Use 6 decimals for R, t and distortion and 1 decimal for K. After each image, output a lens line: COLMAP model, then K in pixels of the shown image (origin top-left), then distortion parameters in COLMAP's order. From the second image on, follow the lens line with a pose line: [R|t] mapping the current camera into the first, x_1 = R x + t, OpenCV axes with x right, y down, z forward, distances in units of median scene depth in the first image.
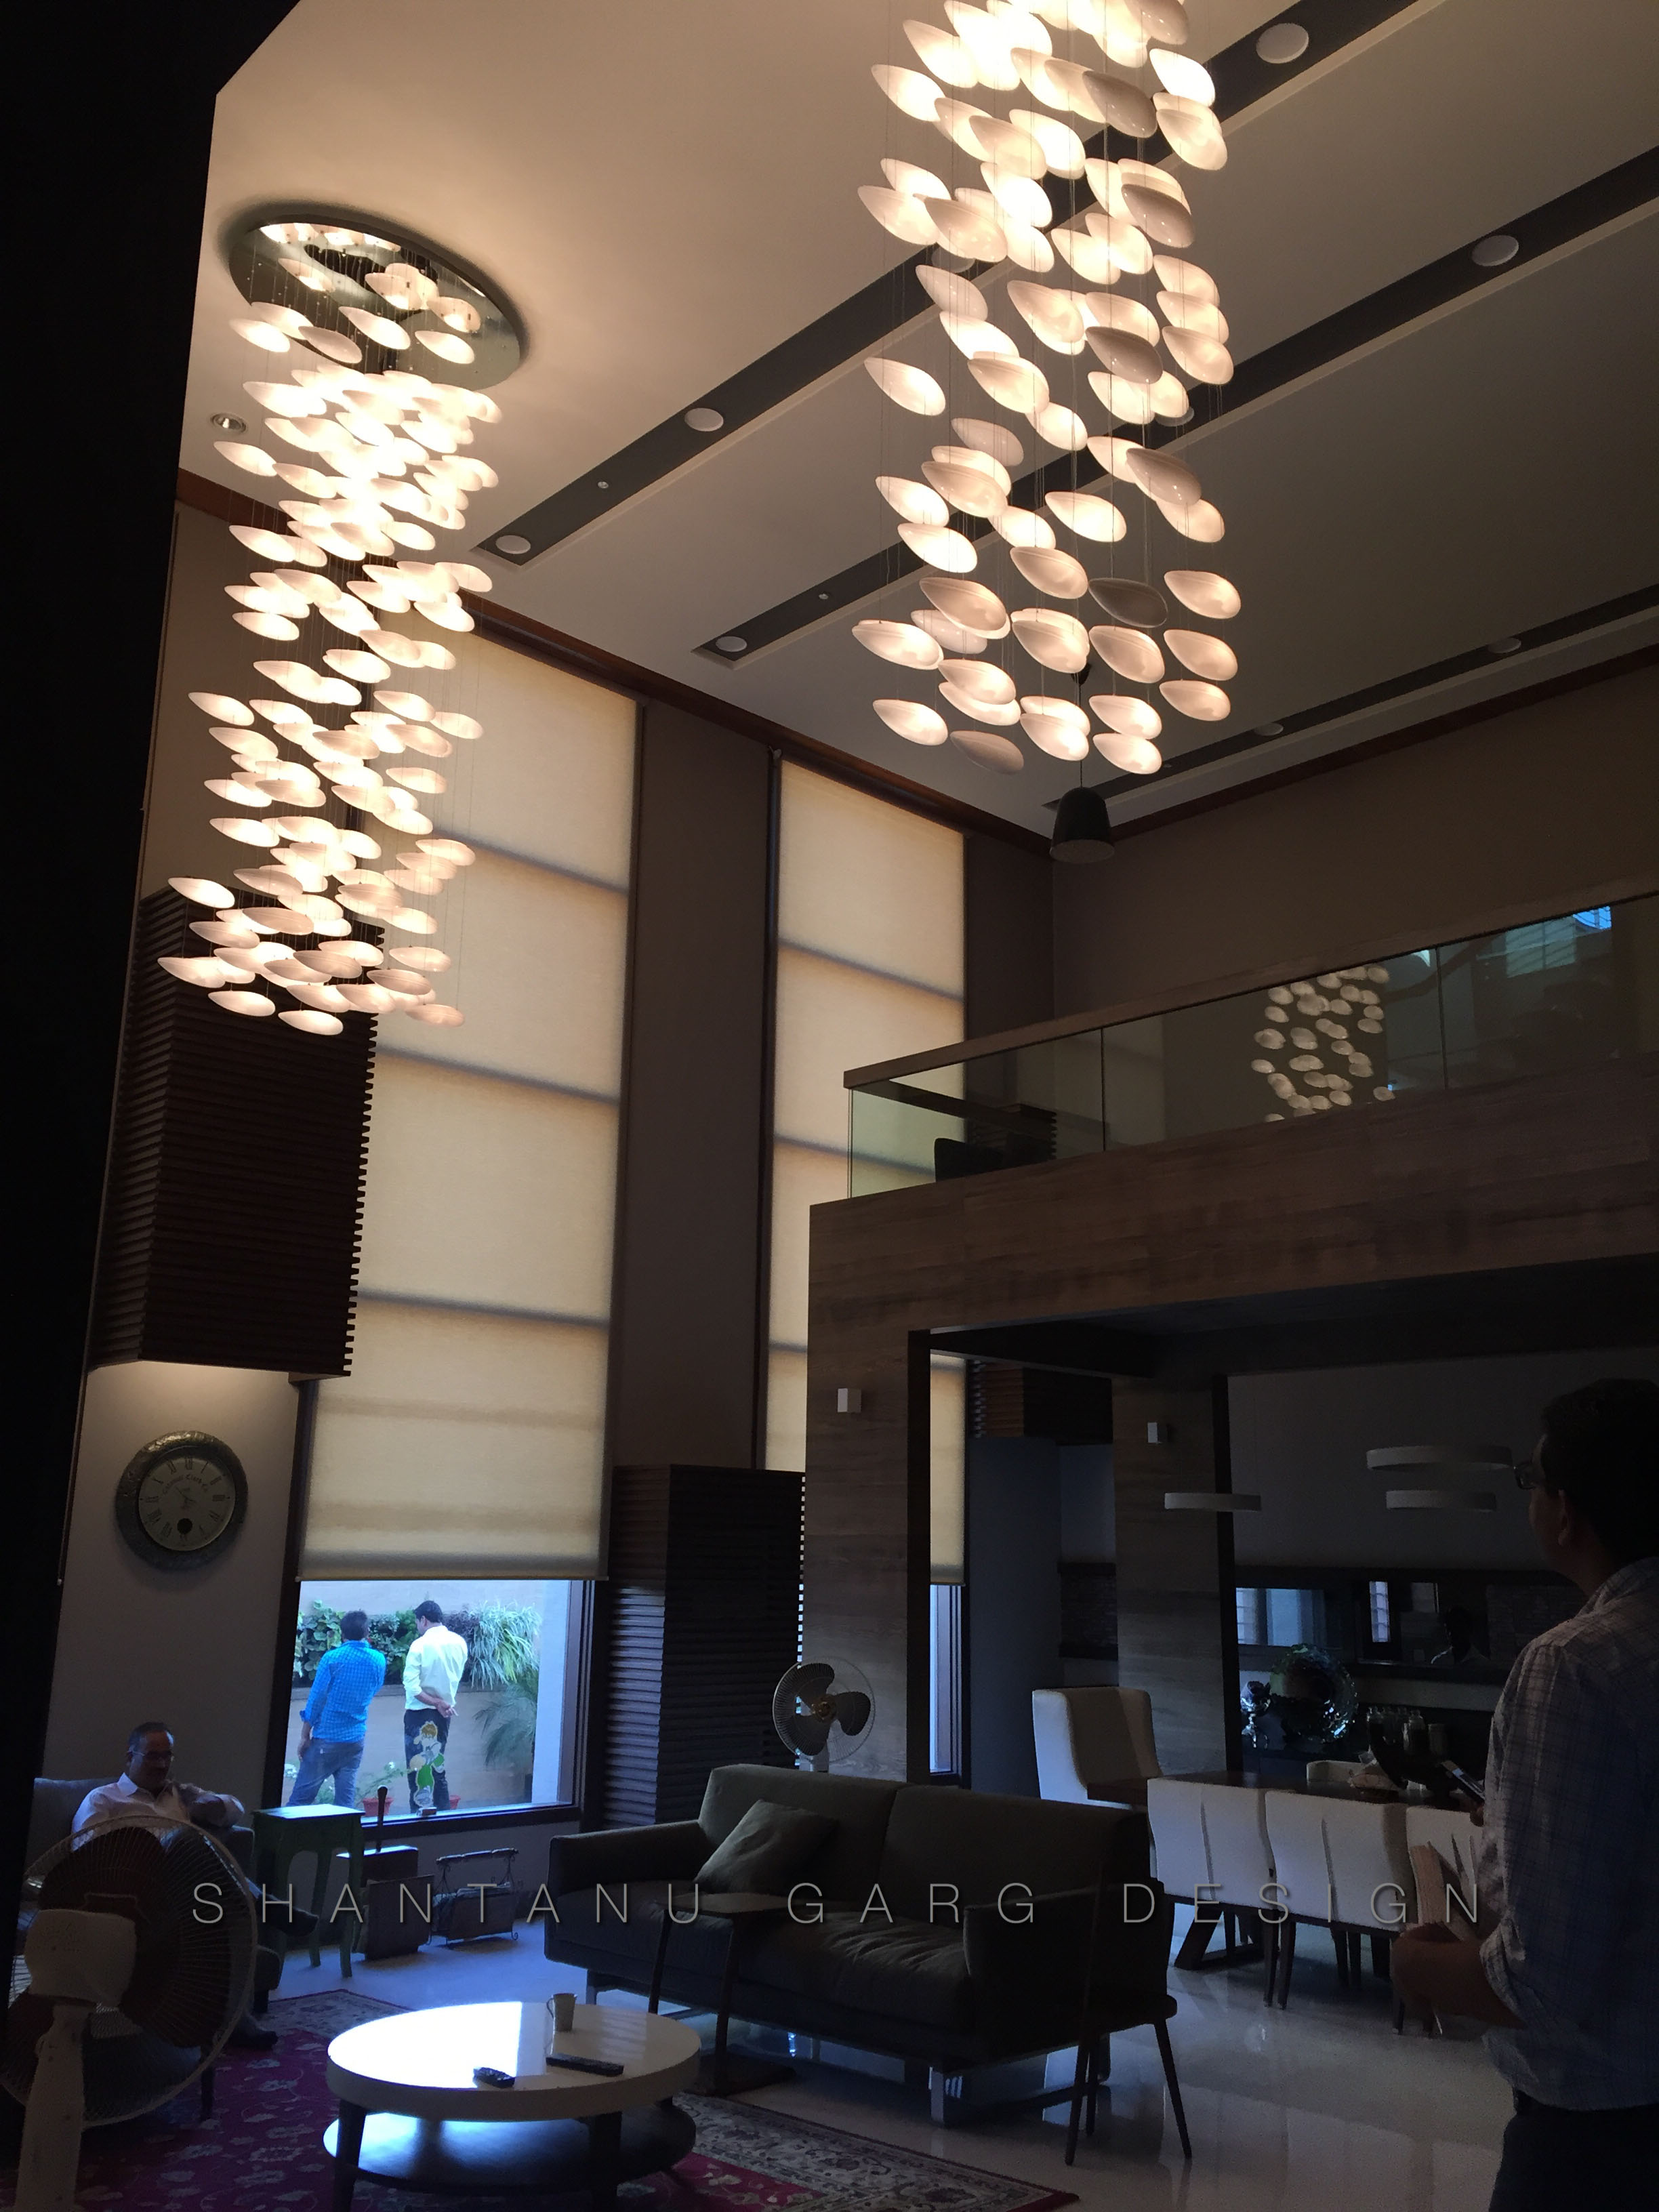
lens RADIAL K [[1882.7, 0, 851.3], [0, 1882.7, 1112.5], [0, 0, 1]] dist [0.089873, -0.122076]
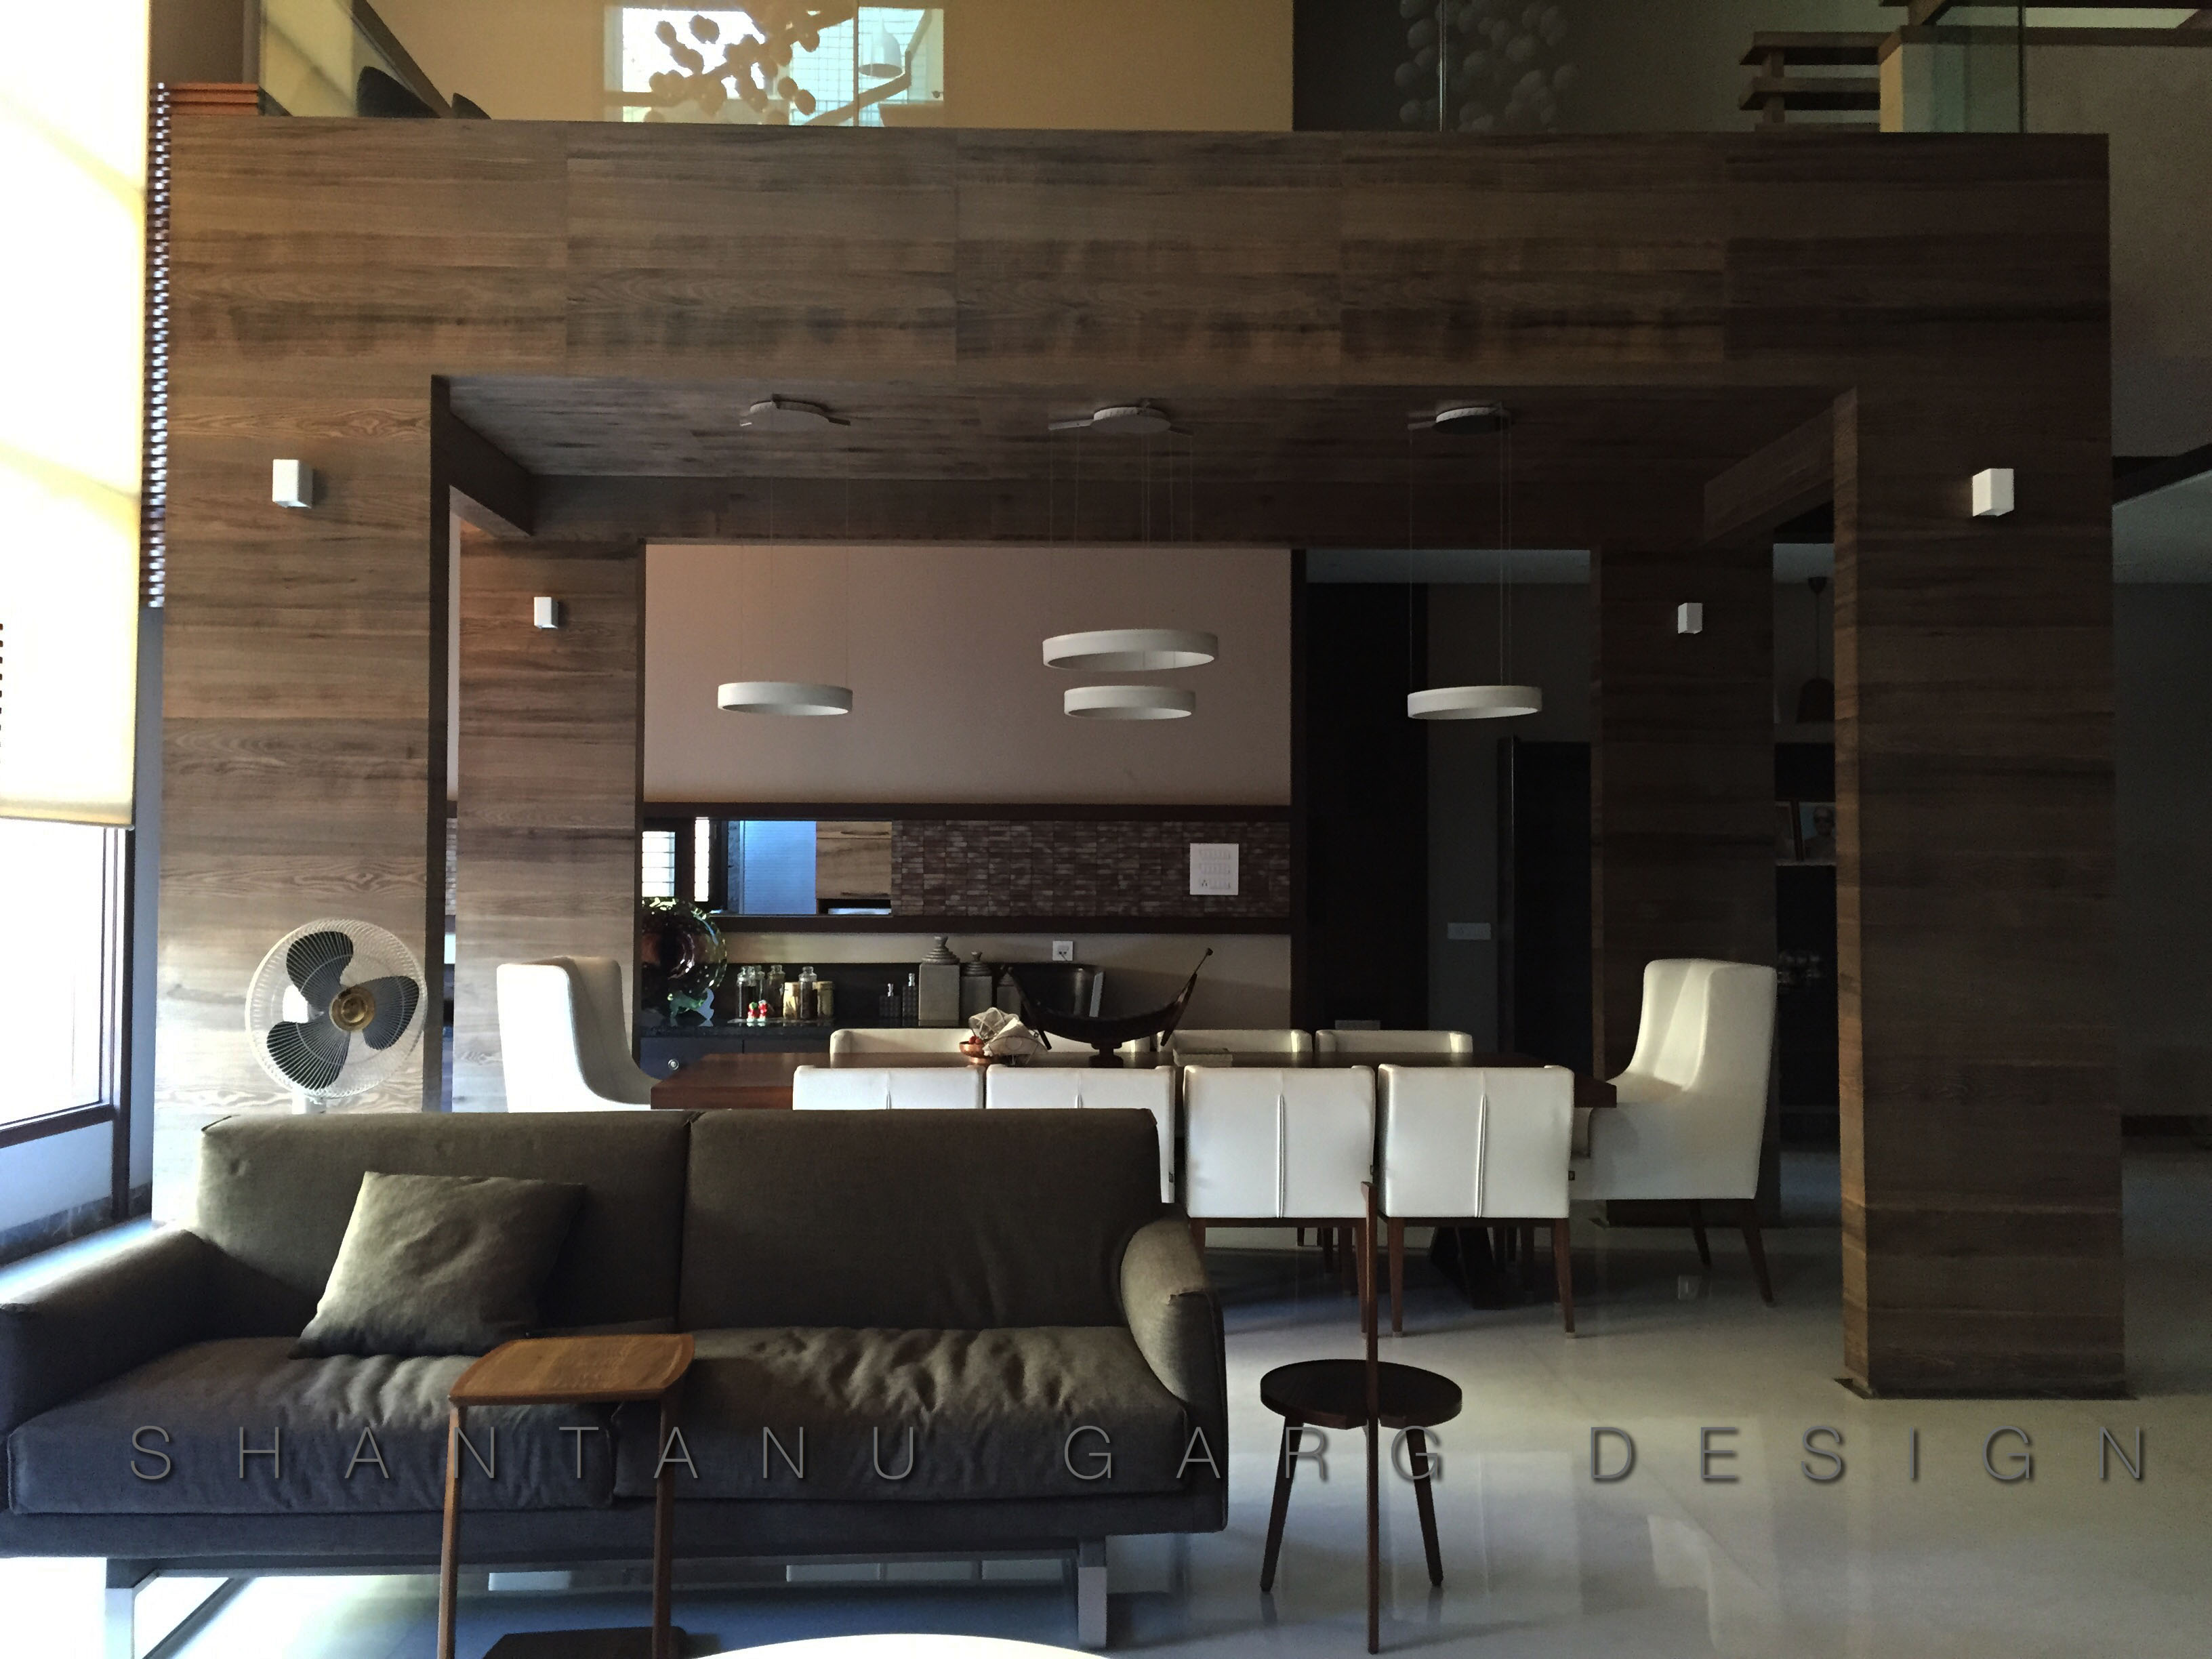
lens RADIAL K [[1882.7, 0, 1101.5], [0, 1882.7, 822.7], [0, 0, 1]] dist [0.089873, -0.122076]
pose [[0.688233, 0.008368, 0.725442, -0.254254], [-0.166325, 0.975121, 0.146545, 0.133321], [-0.706167, -0.221516, 0.672502, 0.448033]]
